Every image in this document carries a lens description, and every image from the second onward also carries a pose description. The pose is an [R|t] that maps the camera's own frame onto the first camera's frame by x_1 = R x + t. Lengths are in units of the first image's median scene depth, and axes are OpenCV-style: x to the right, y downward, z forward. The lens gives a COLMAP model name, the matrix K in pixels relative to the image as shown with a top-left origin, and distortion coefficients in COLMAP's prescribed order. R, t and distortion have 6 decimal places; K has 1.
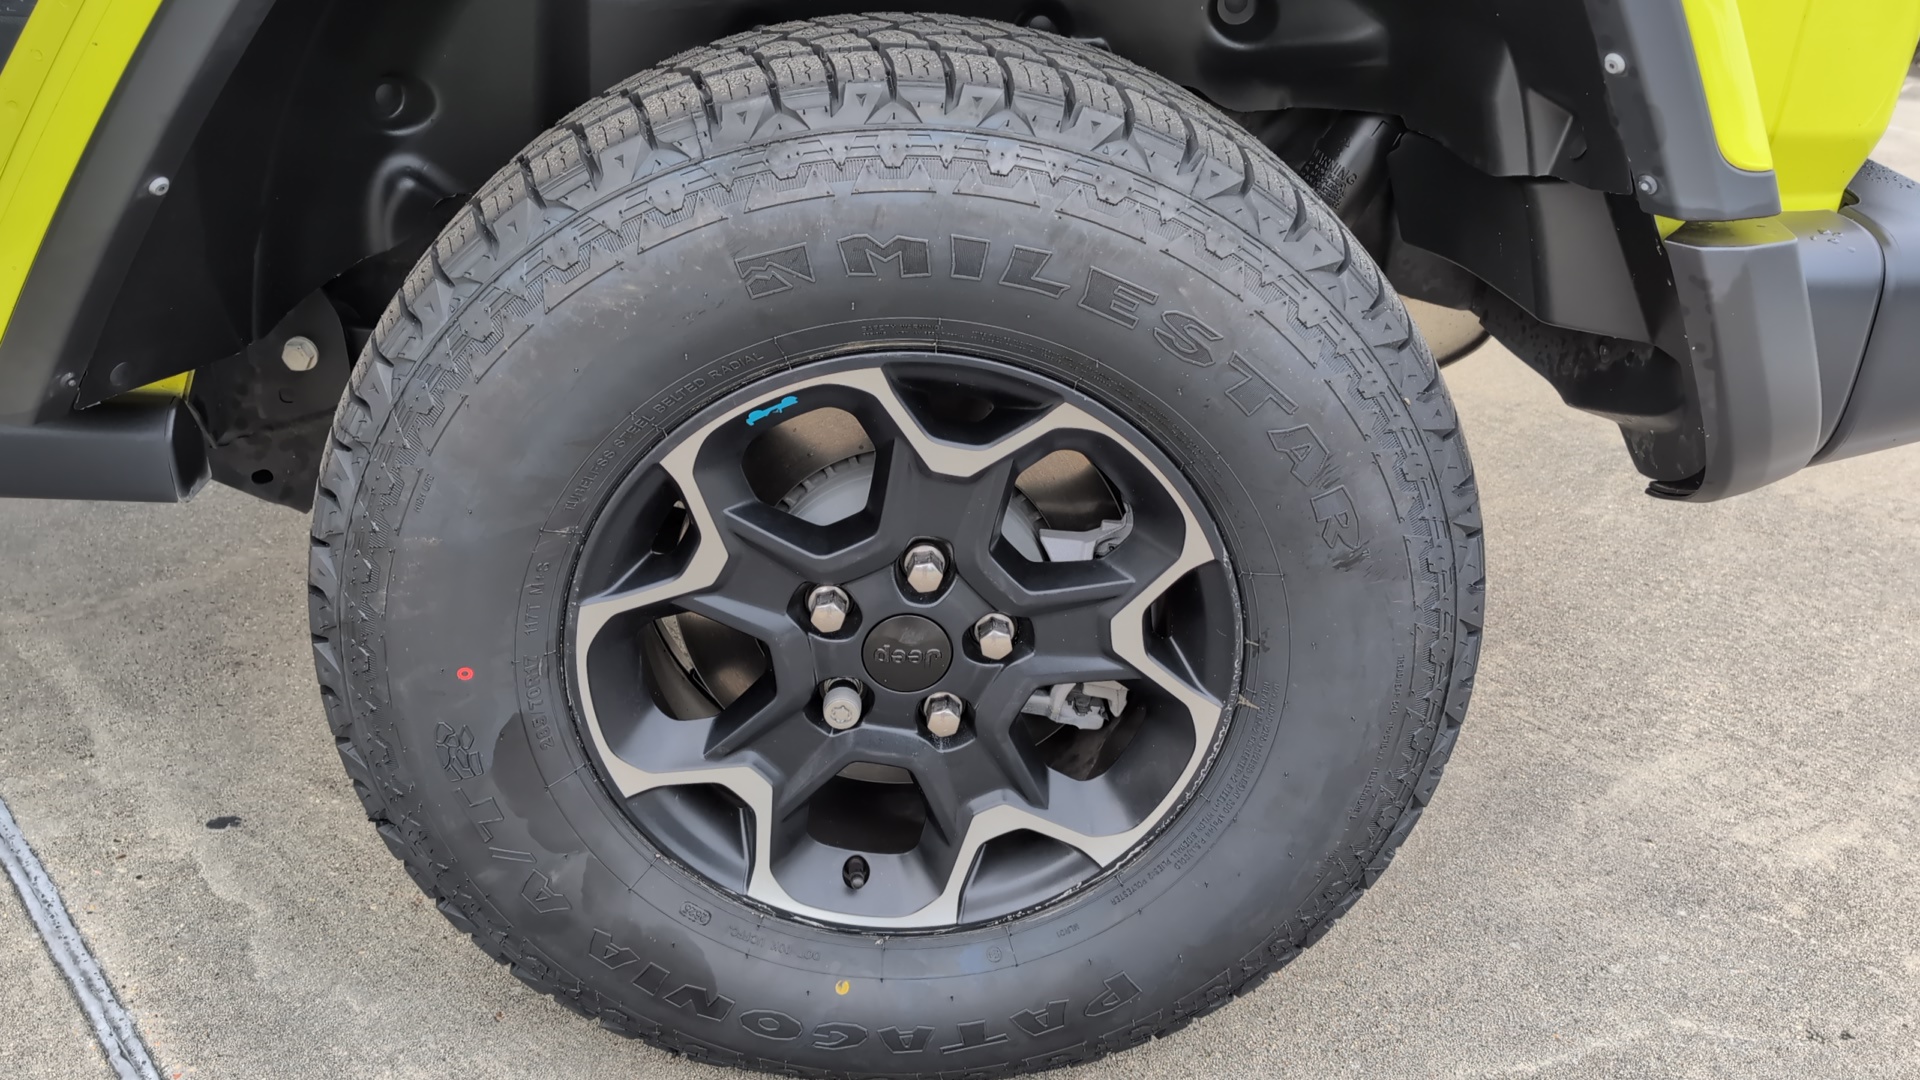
lens RADIAL K [[1611.5, 0, 955.0], [0, 1611.5, 531.7], [0, 0, 1]] dist [0.090760, -0.170998]
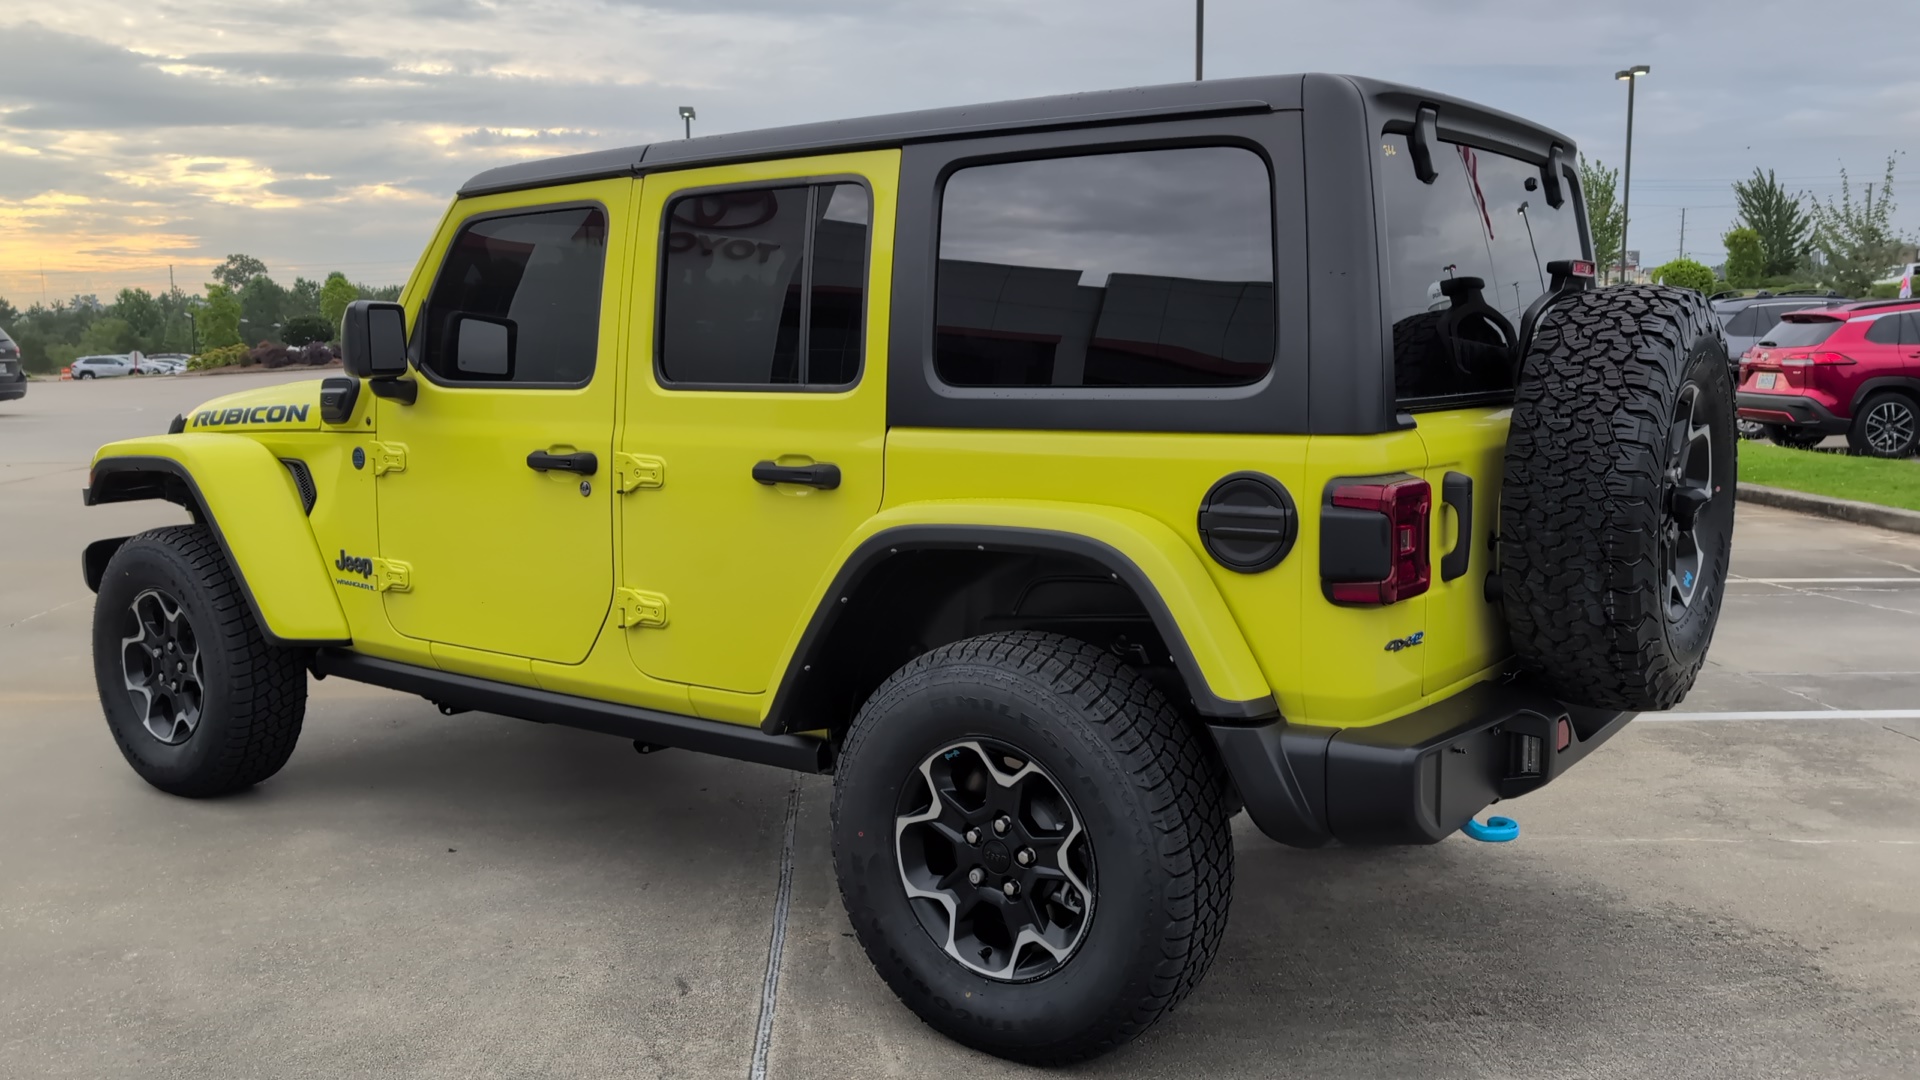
lens RADIAL K [[1611.5, 0, 955.0], [0, 1611.5, 531.7], [0, 0, 1]] dist [0.090760, -0.170998]
pose [[0.778553, 0.009540, -0.627507, 1.620756], [-0.232295, 0.933248, -0.274022, 0.327954], [0.583005, 0.359107, 0.728799, -1.214758]]
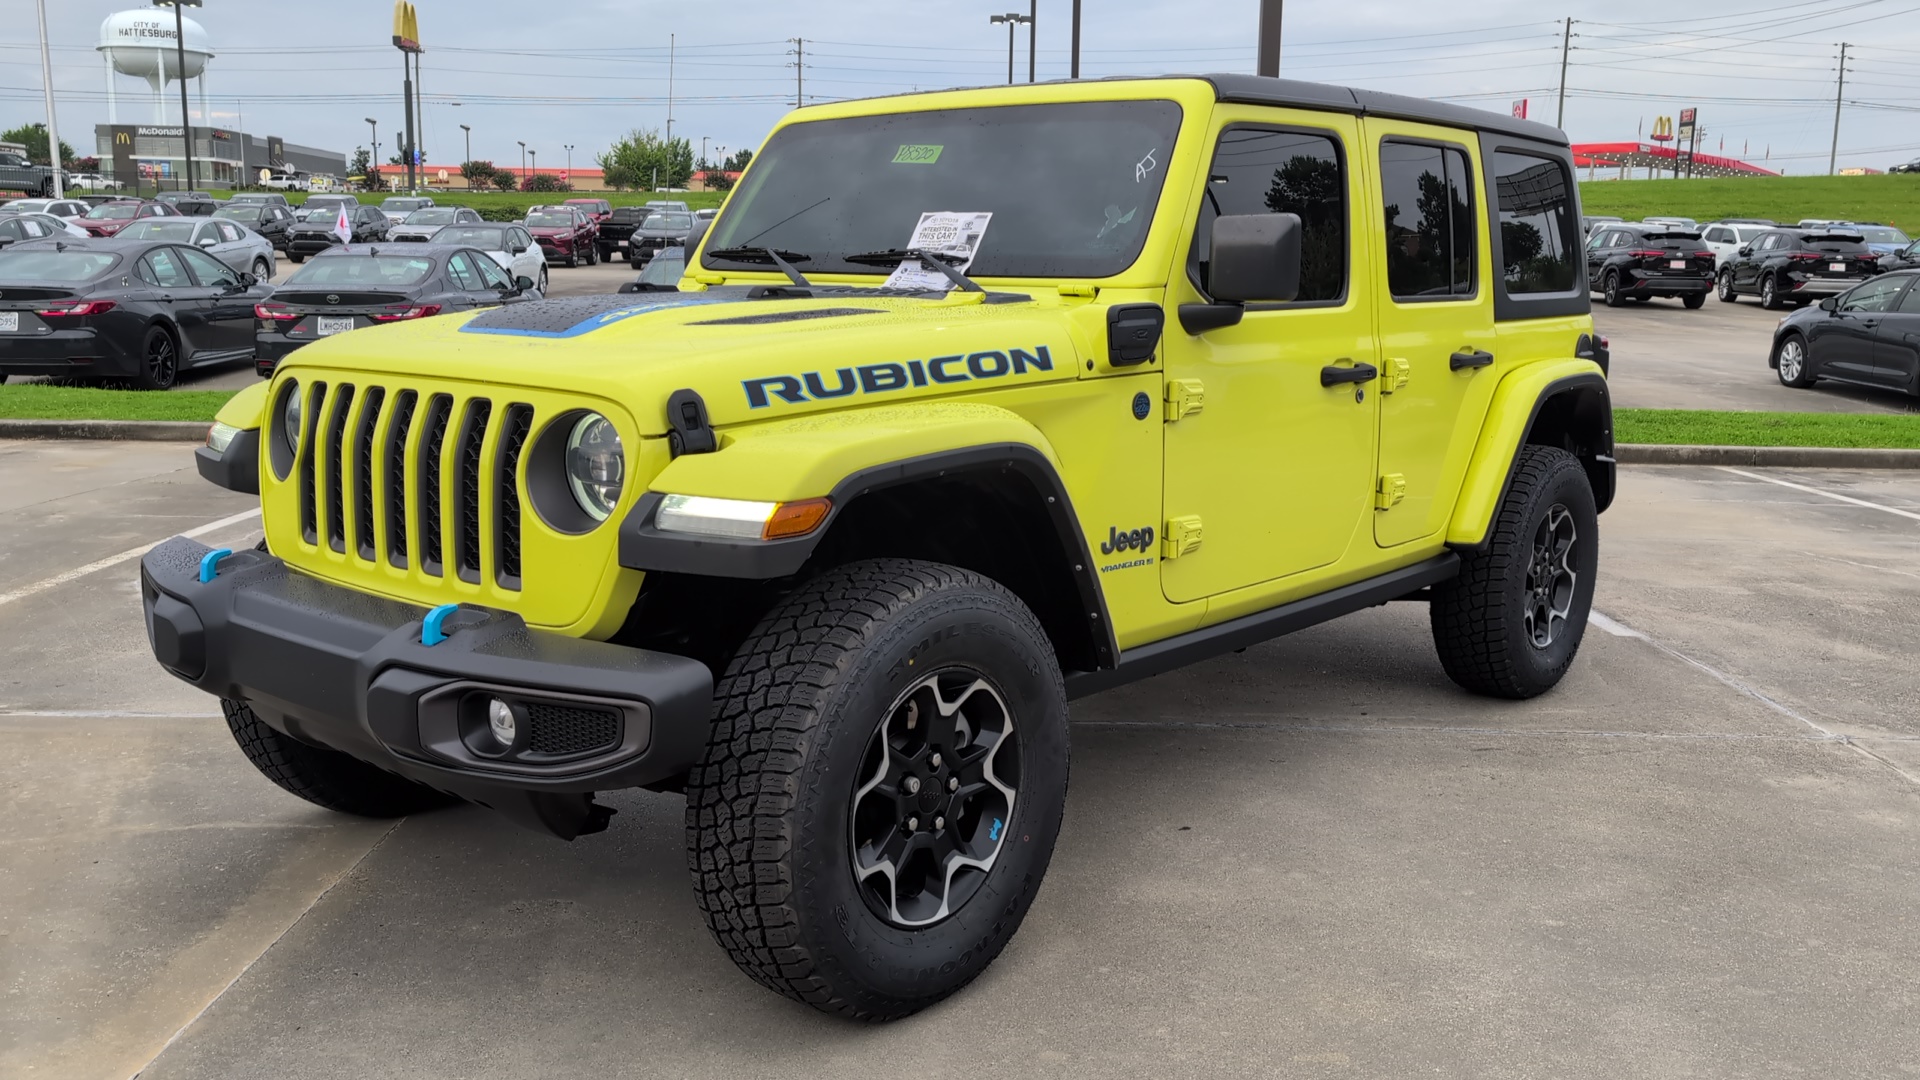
lens RADIAL K [[1611.5, 0, 955.0], [0, 1611.5, 531.7], [0, 0, 1]] dist [0.090760, -0.170998]
pose [[0.668382, -0.173767, 0.723236, -4.423332], [0.360233, 0.926312, -0.110352, -0.127854], [-0.650767, 0.334290, 0.681728, -1.082791]]
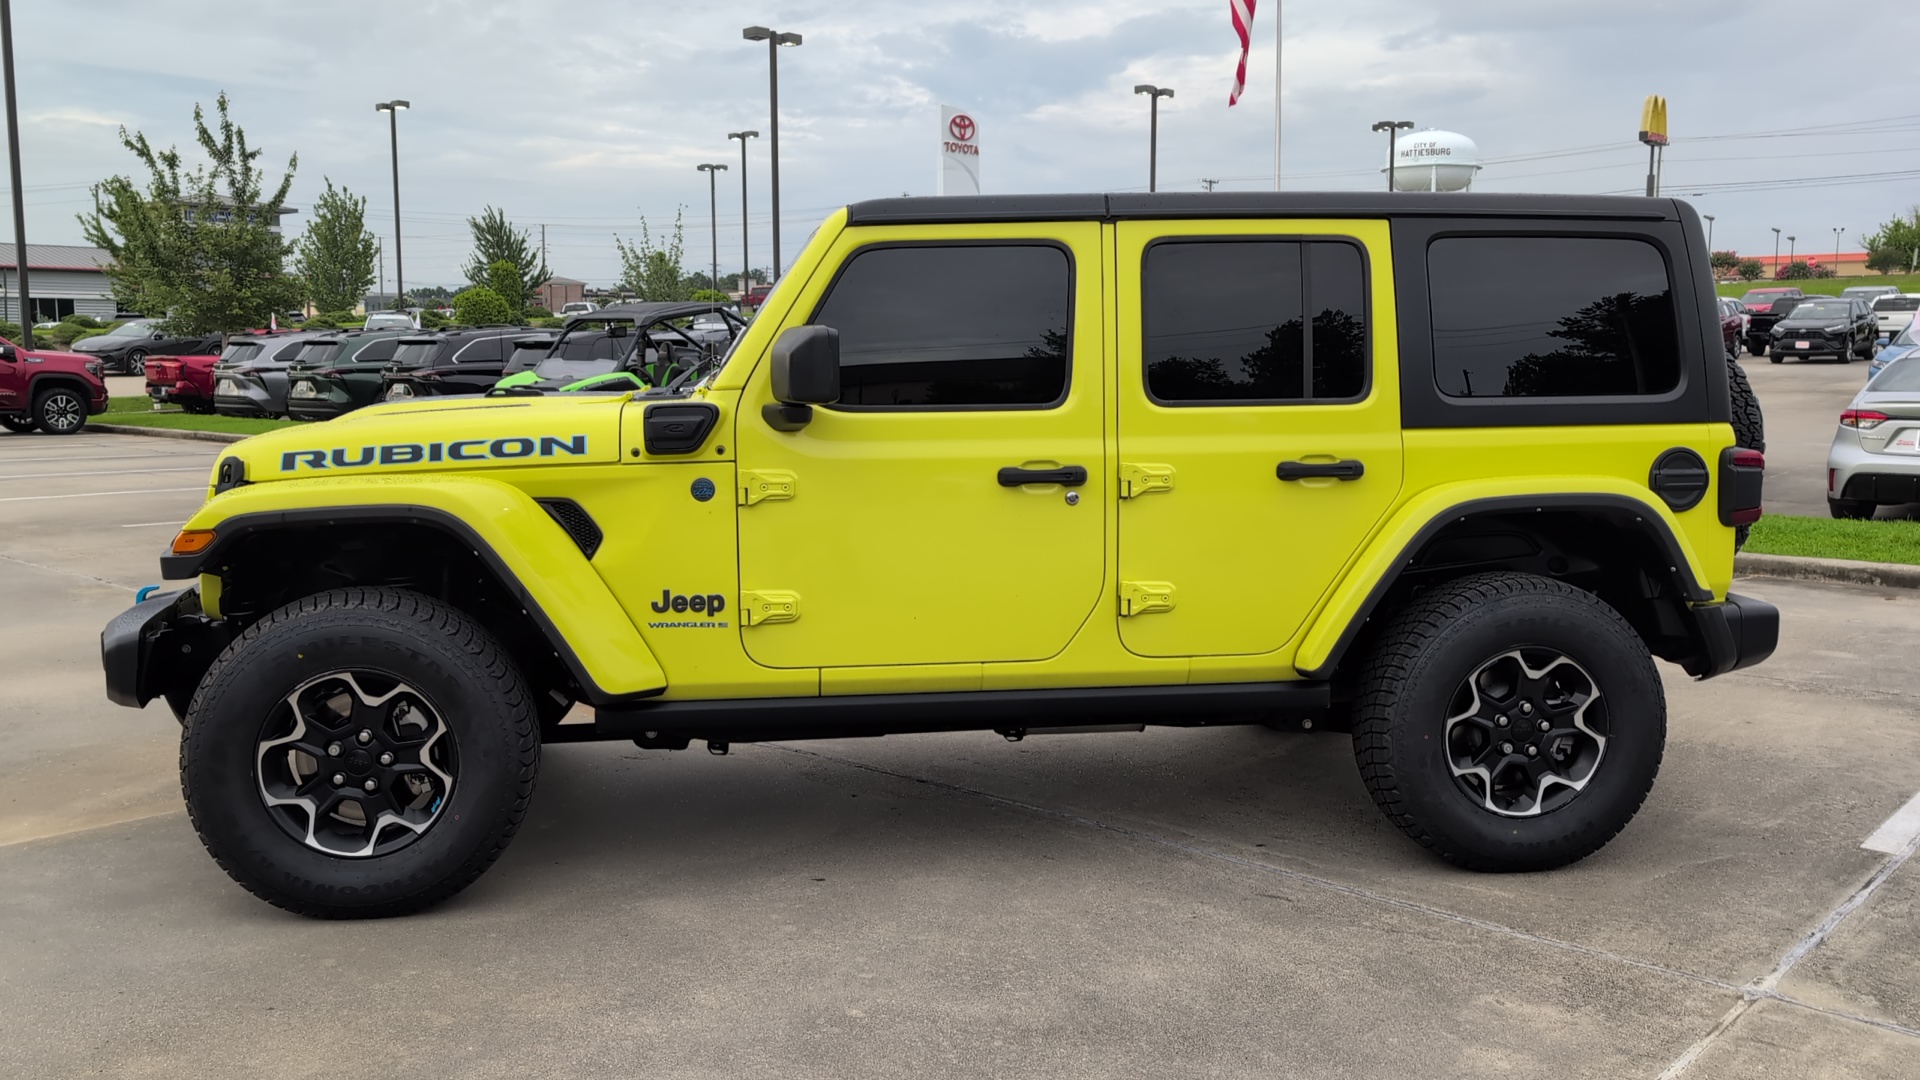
lens RADIAL K [[1611.5, 0, 955.0], [0, 1611.5, 531.7], [0, 0, 1]] dist [0.090760, -0.170998]
pose [[0.992985, -0.072134, 0.093693, -1.692416], [0.100052, 0.934858, -0.340632, 0.813124], [-0.063019, 0.347616, 0.935517, -2.675911]]
